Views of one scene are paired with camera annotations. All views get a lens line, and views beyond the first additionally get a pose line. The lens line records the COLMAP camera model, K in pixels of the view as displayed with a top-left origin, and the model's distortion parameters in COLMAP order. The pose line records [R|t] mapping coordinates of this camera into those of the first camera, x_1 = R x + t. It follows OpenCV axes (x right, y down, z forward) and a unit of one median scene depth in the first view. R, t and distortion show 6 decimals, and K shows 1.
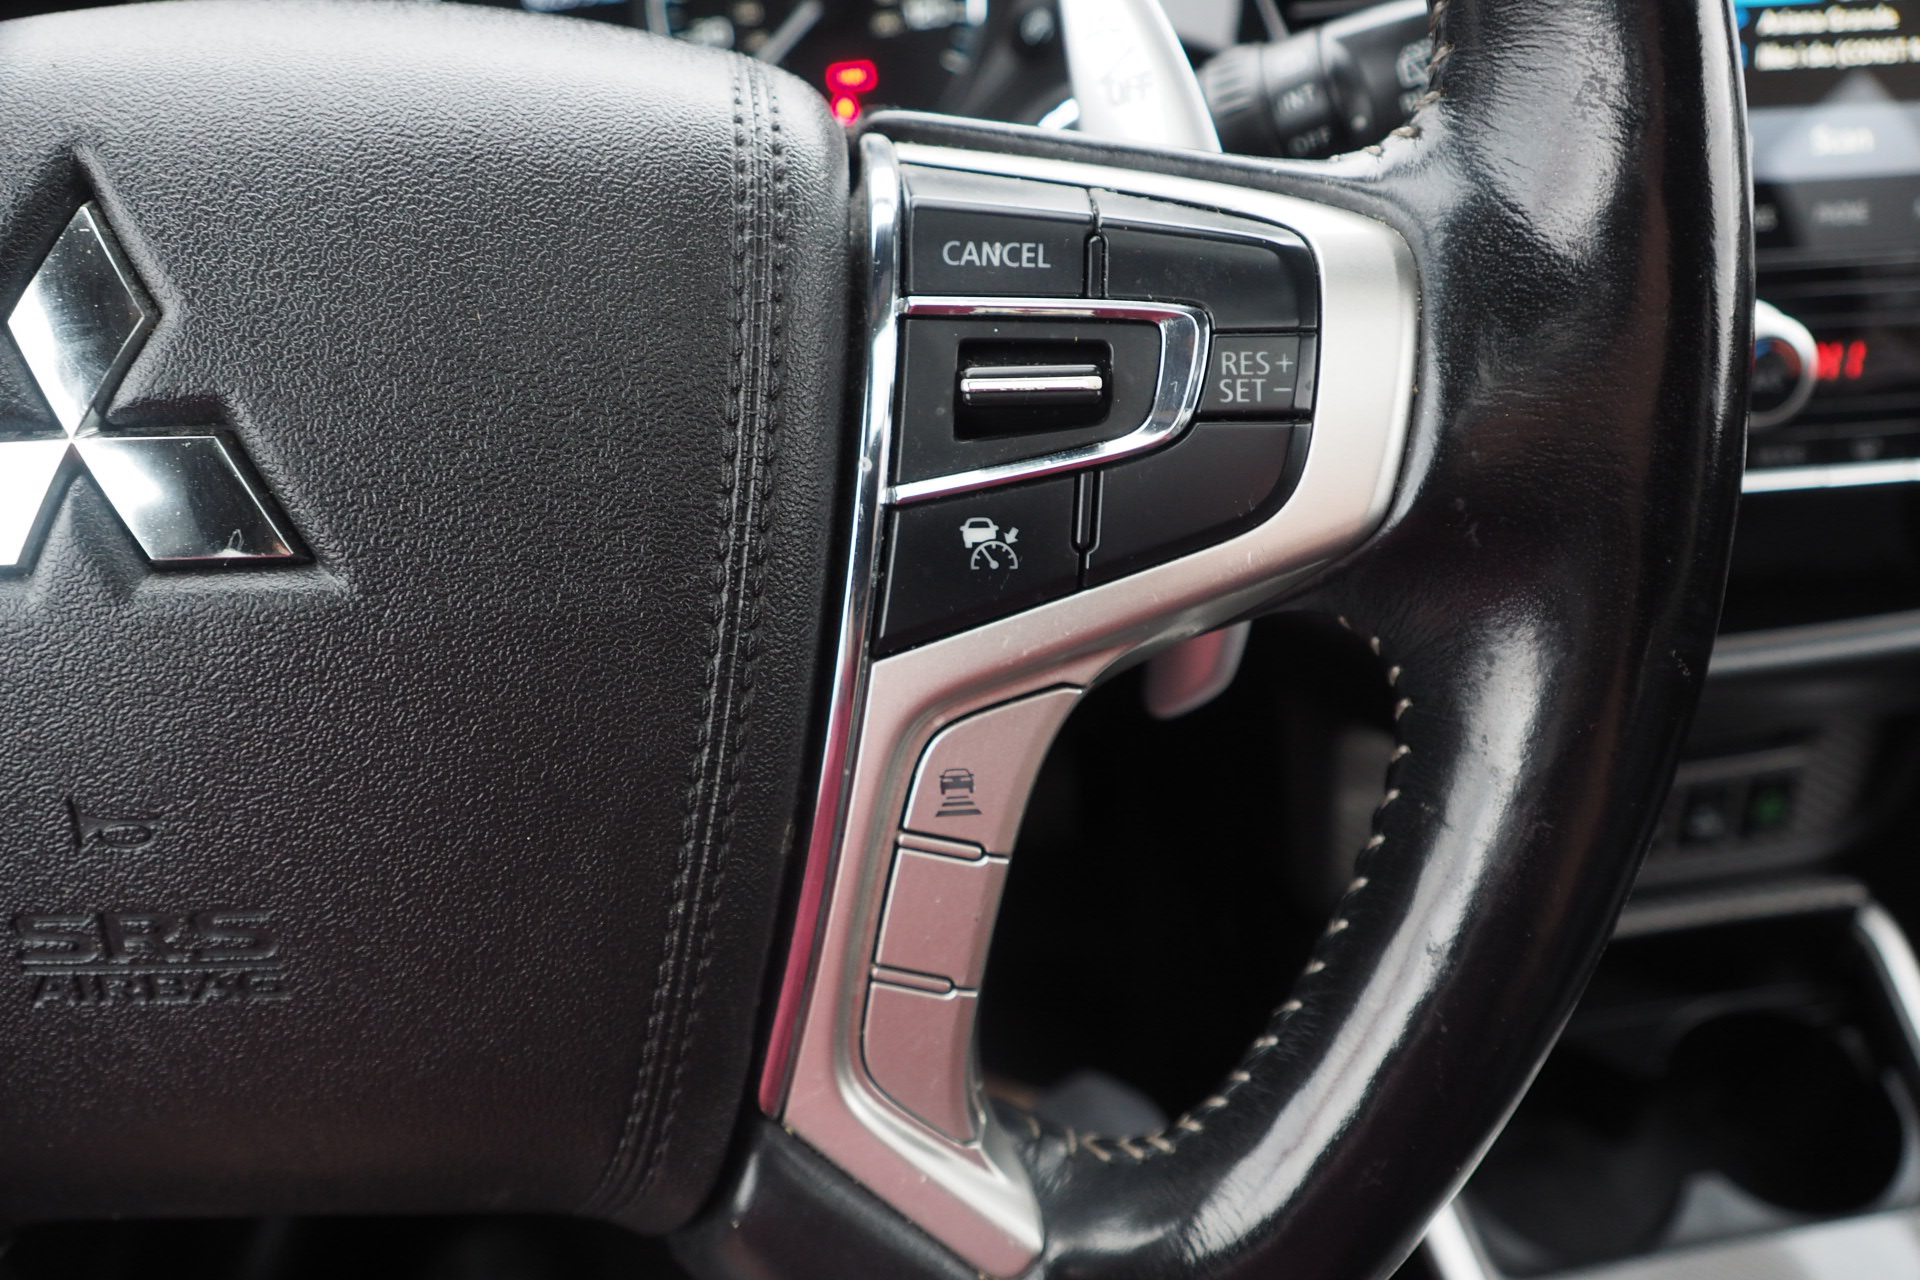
lens RADIAL K [[1357.6, 0, 934.2], [0, 1357.6, 622.2], [0, 0, 1]] dist [-0.044689, 0.004459]
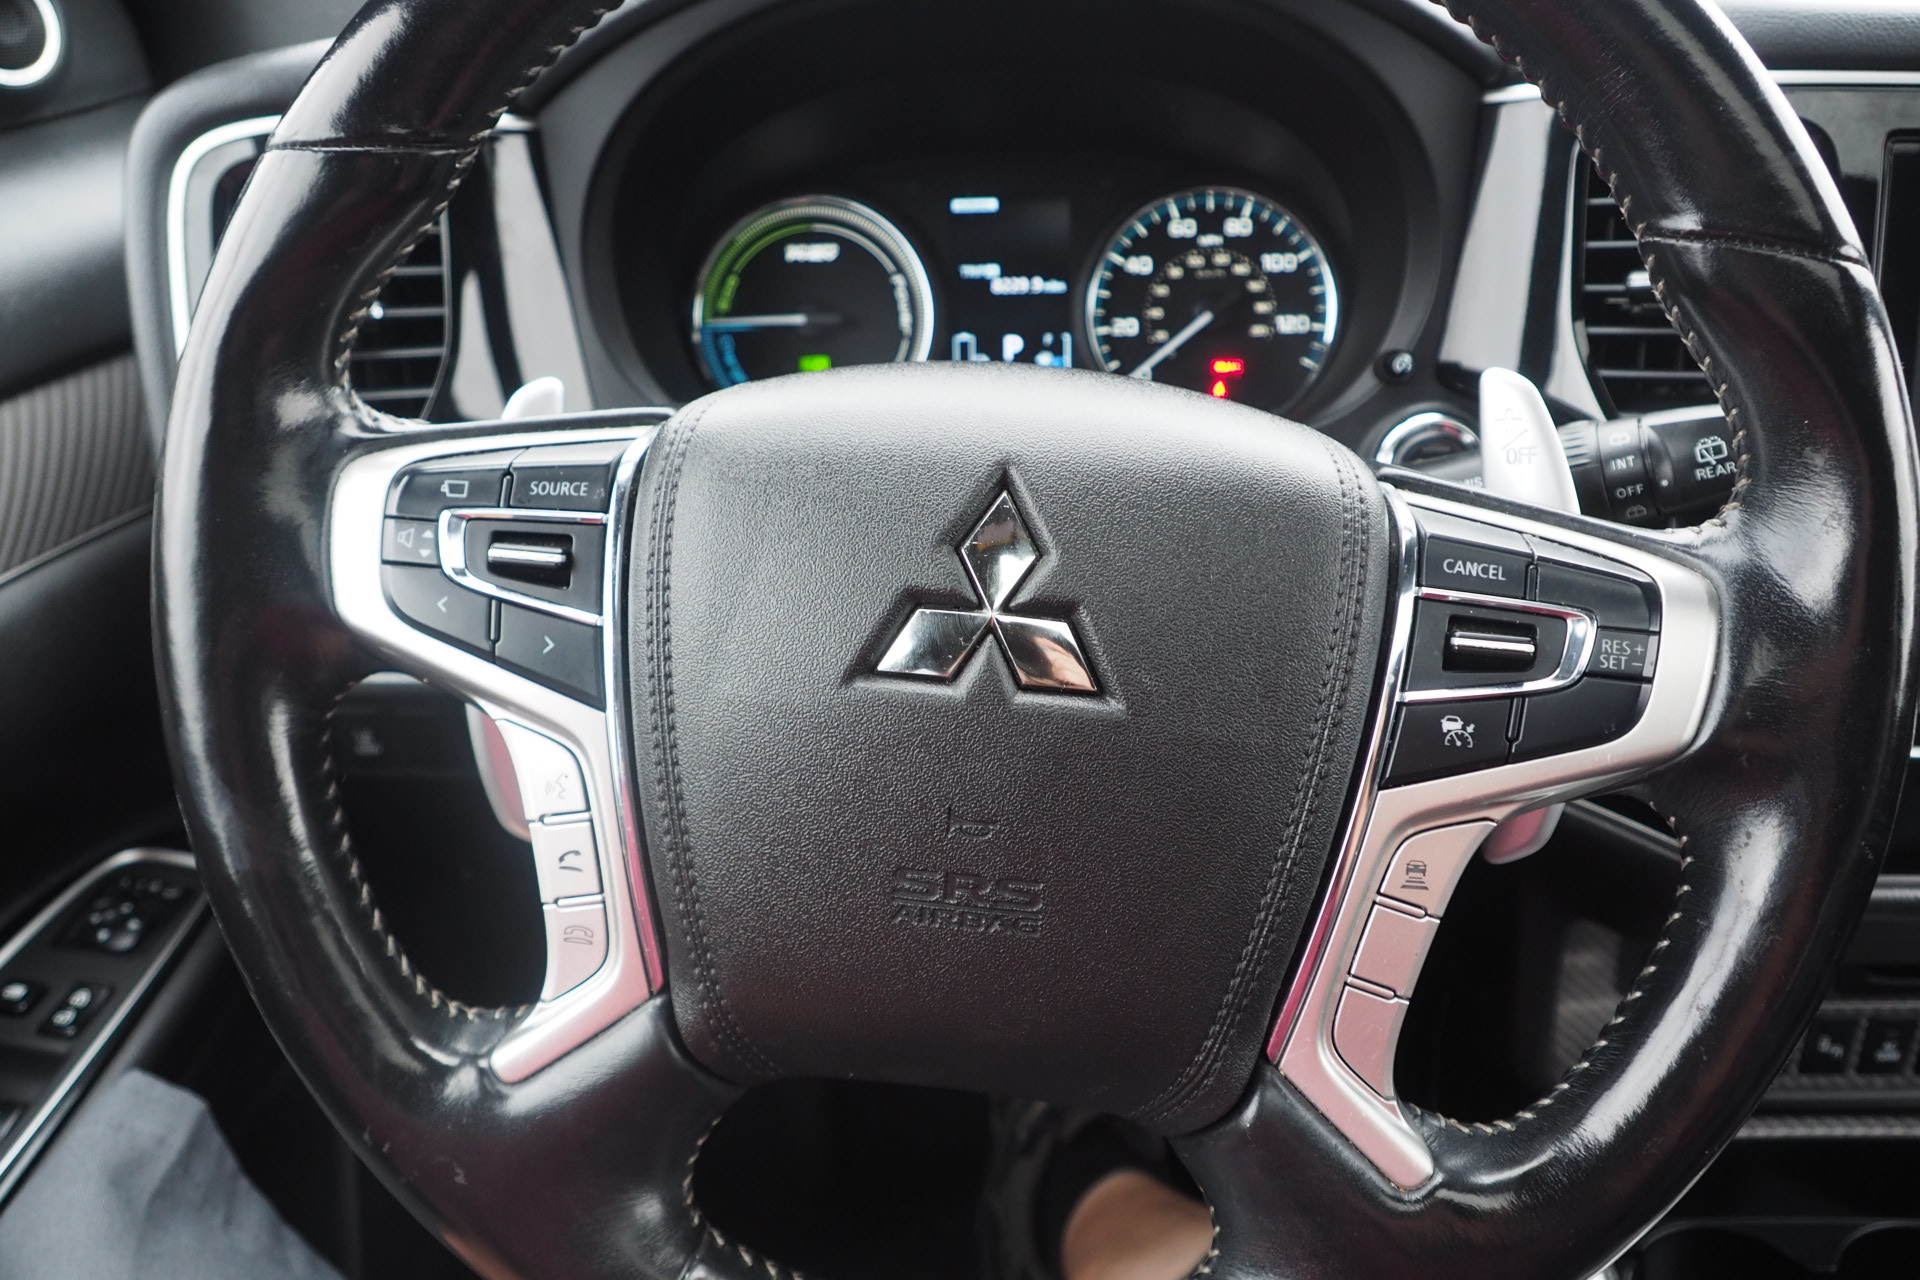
lens RADIAL K [[1357.6, 0, 947.3], [0, 1357.6, 630.5], [0, 0, 1]] dist [-0.044689, 0.004459]
pose [[0.986545, 0.116335, -0.114874, -0.421156], [-0.129970, 0.984308, -0.119359, 0.106729], [0.099186, 0.132683, 0.986183, -0.793380]]
